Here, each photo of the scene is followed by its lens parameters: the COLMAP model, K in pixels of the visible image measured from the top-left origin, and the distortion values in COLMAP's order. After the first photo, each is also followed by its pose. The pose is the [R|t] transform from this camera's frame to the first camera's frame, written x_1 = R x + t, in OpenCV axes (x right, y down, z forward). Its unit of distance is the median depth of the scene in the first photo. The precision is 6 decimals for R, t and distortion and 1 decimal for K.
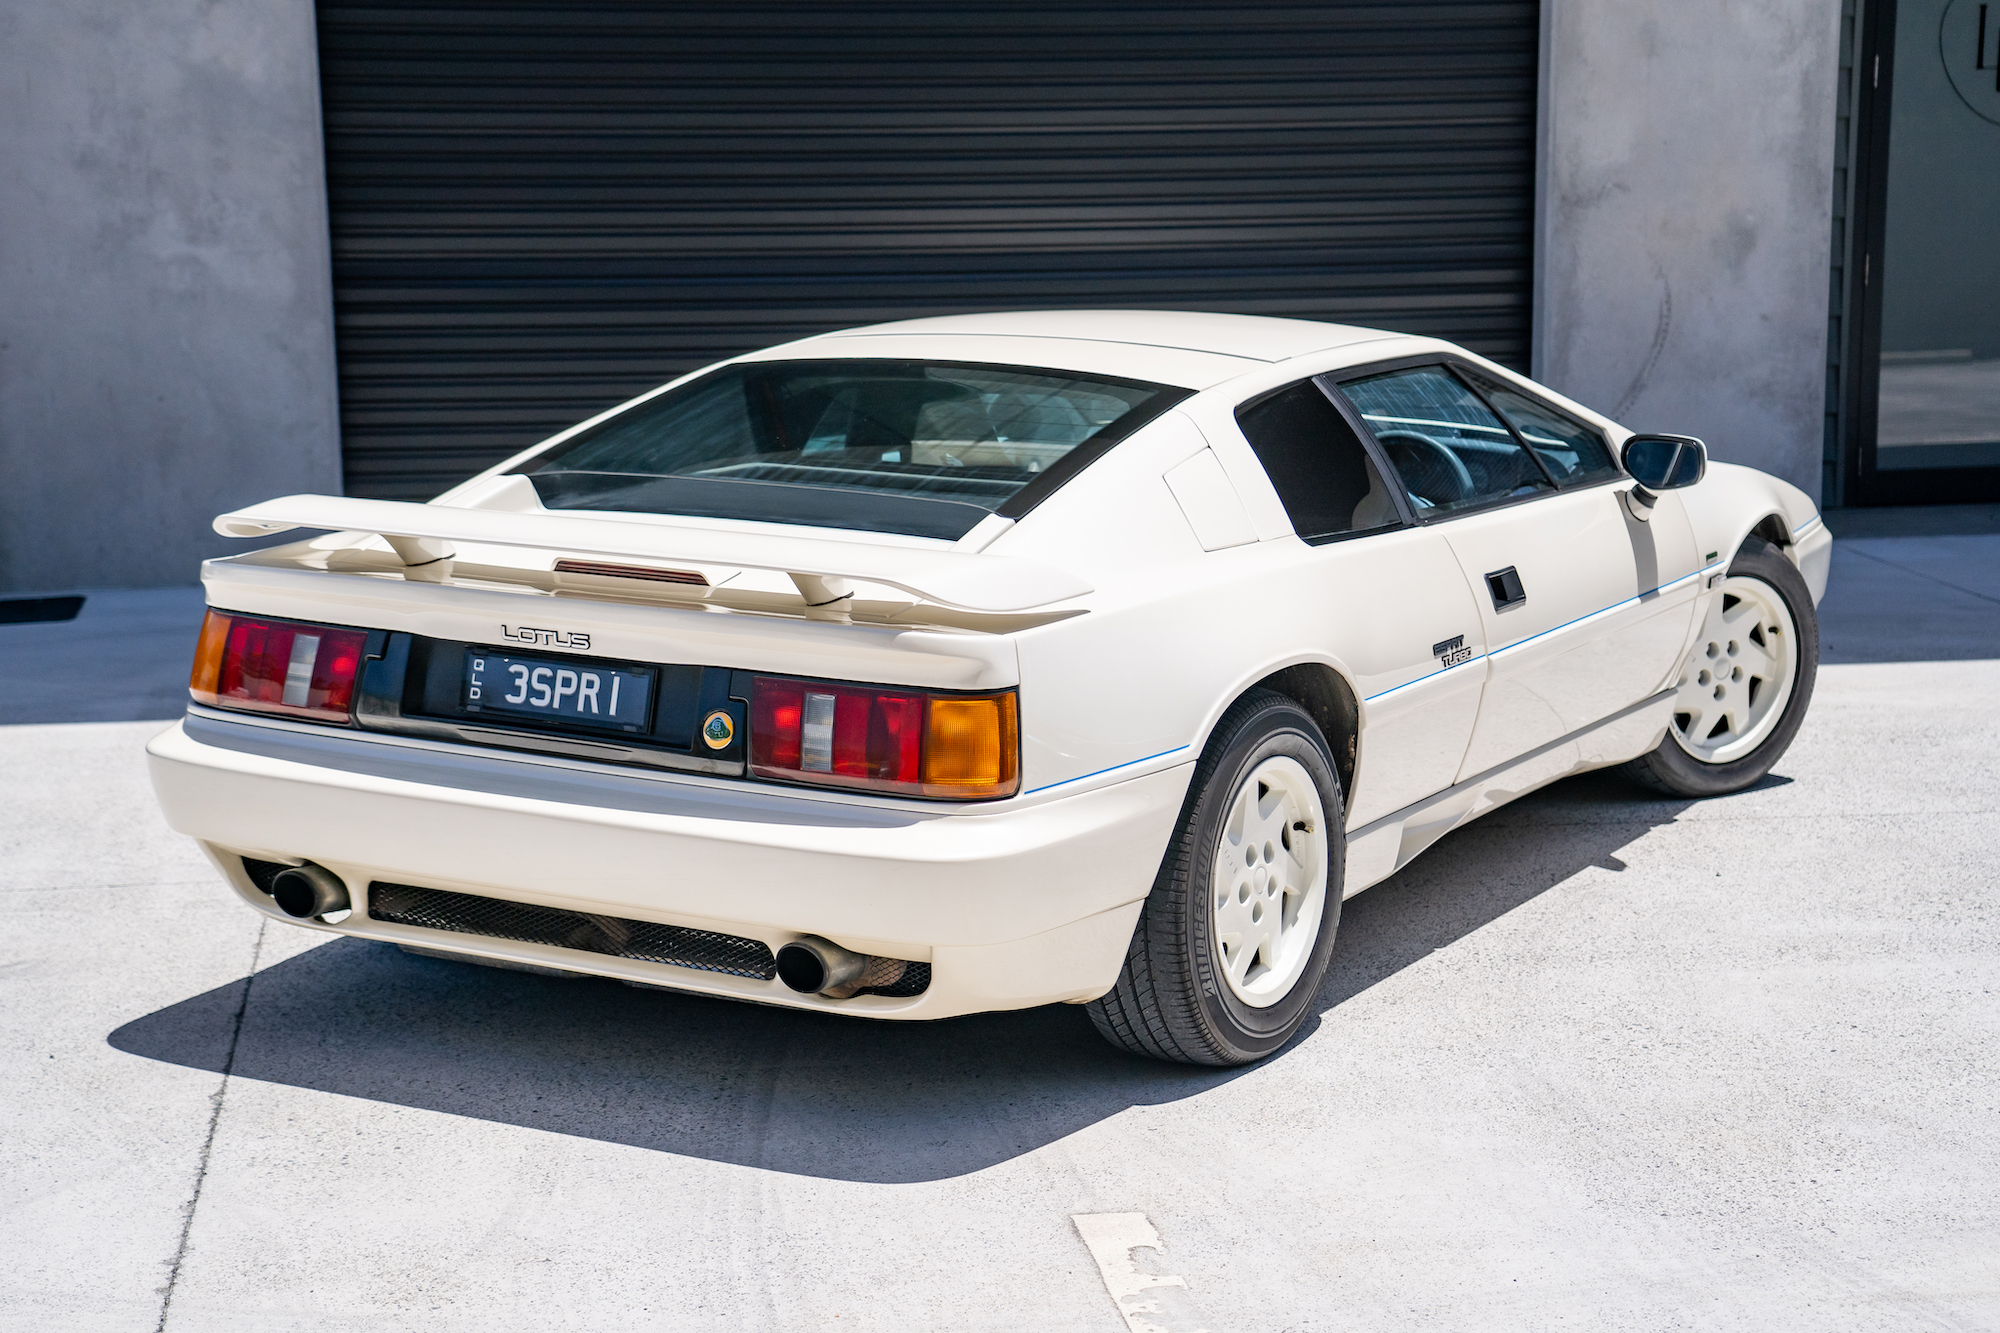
lens RADIAL K [[3395.5, 0, 1023.2], [0, 3395.5, 666.6], [0, 0, 1]] dist [0.342662, 0.186993]
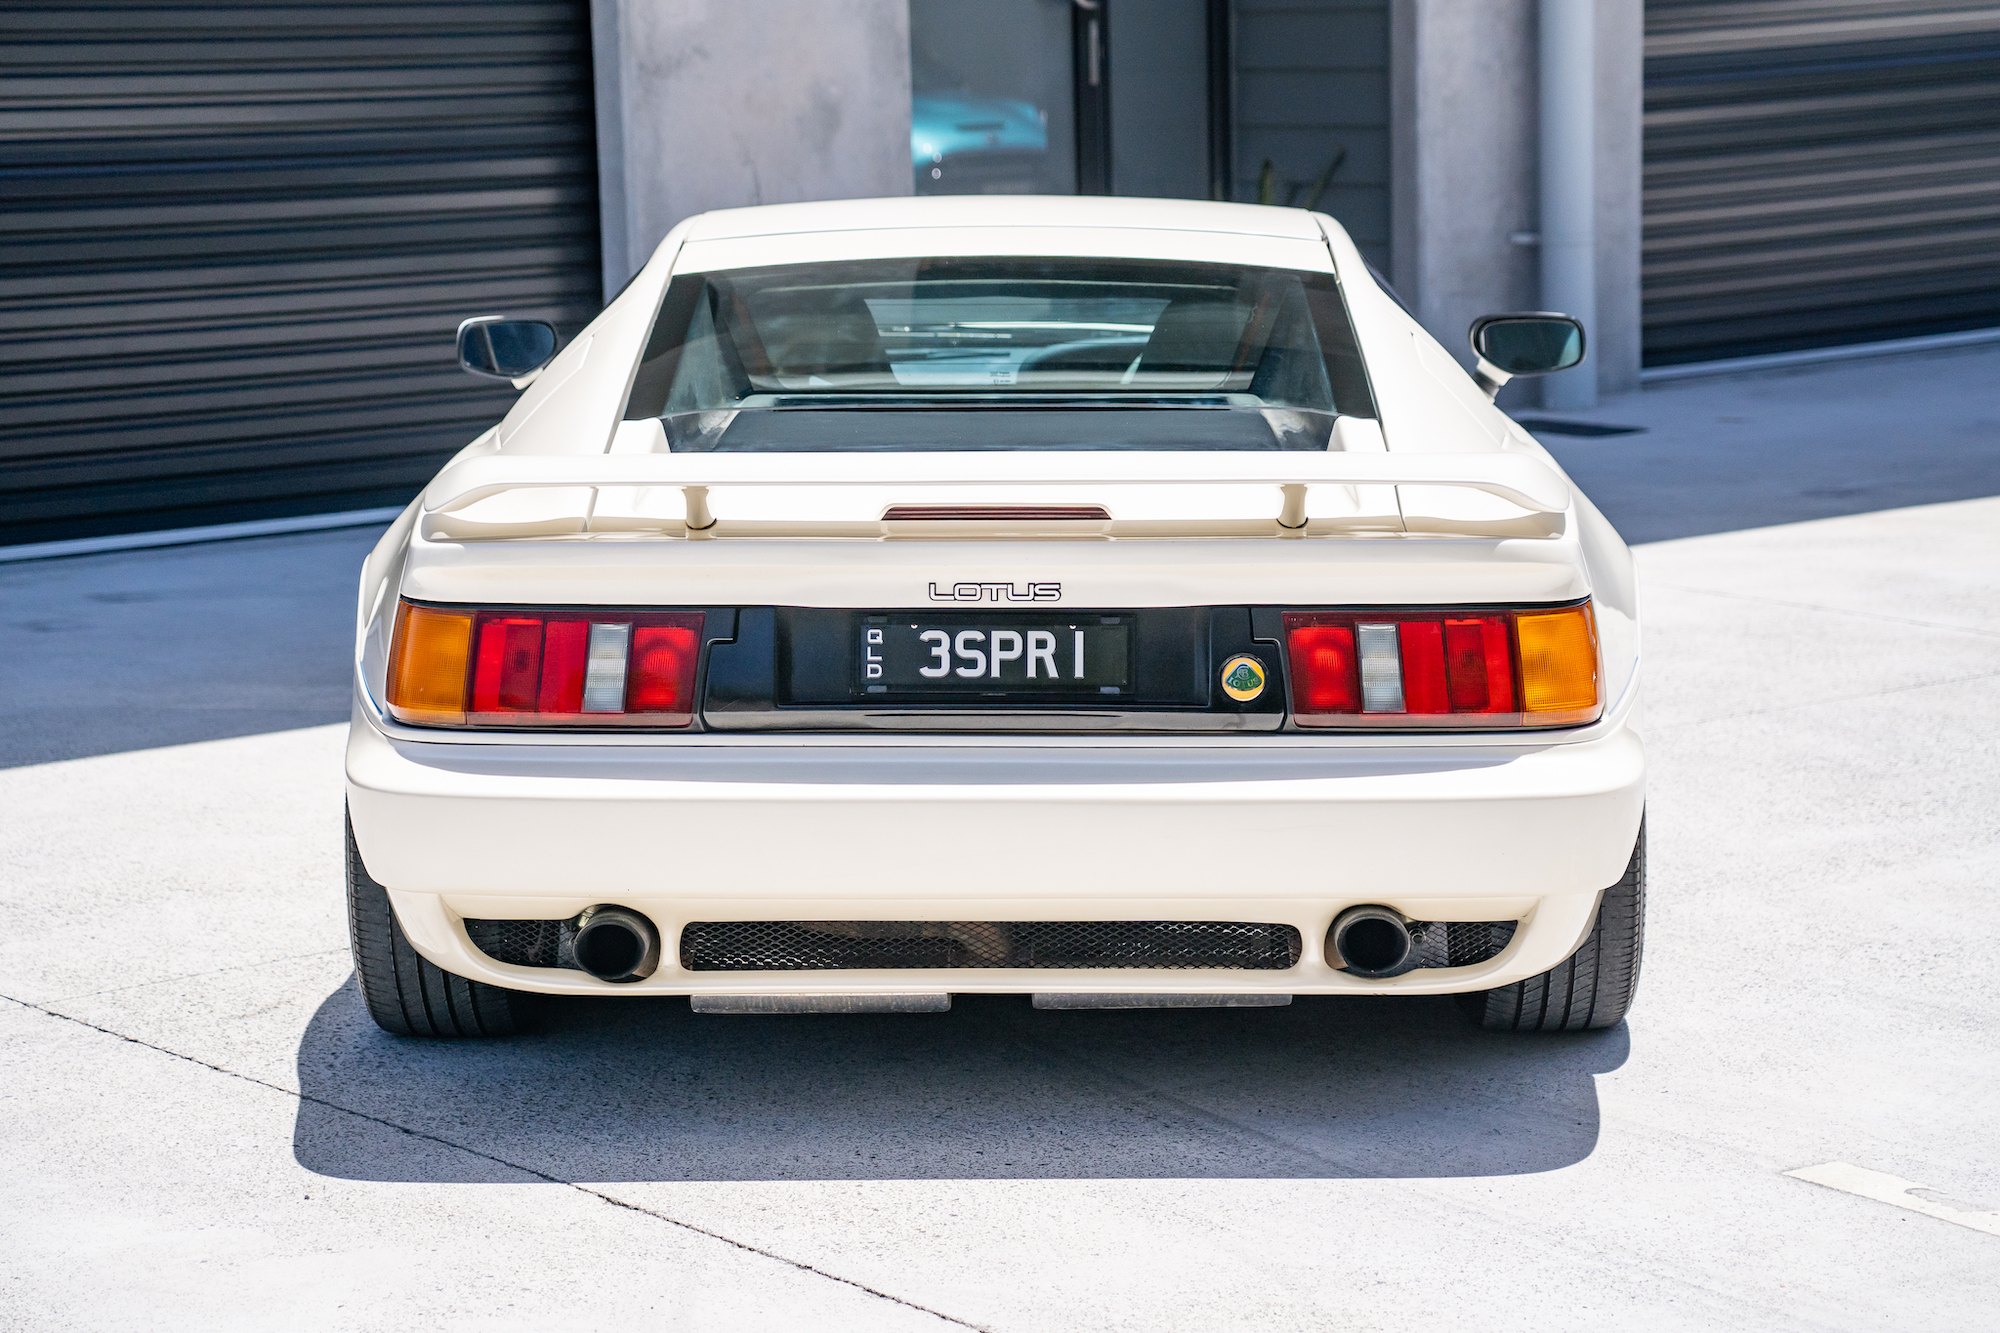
lens RADIAL K [[4781.7, 0, 944.1], [0, 4781.7, 668.5], [0, 0, 1]] dist [0.512323, 0.262732]
pose [[0.870272, -0.085034, 0.485175, -0.705781], [0.092300, 0.995691, 0.008947, -0.001517], [-0.483846, 0.036995, 0.874371, -0.012291]]
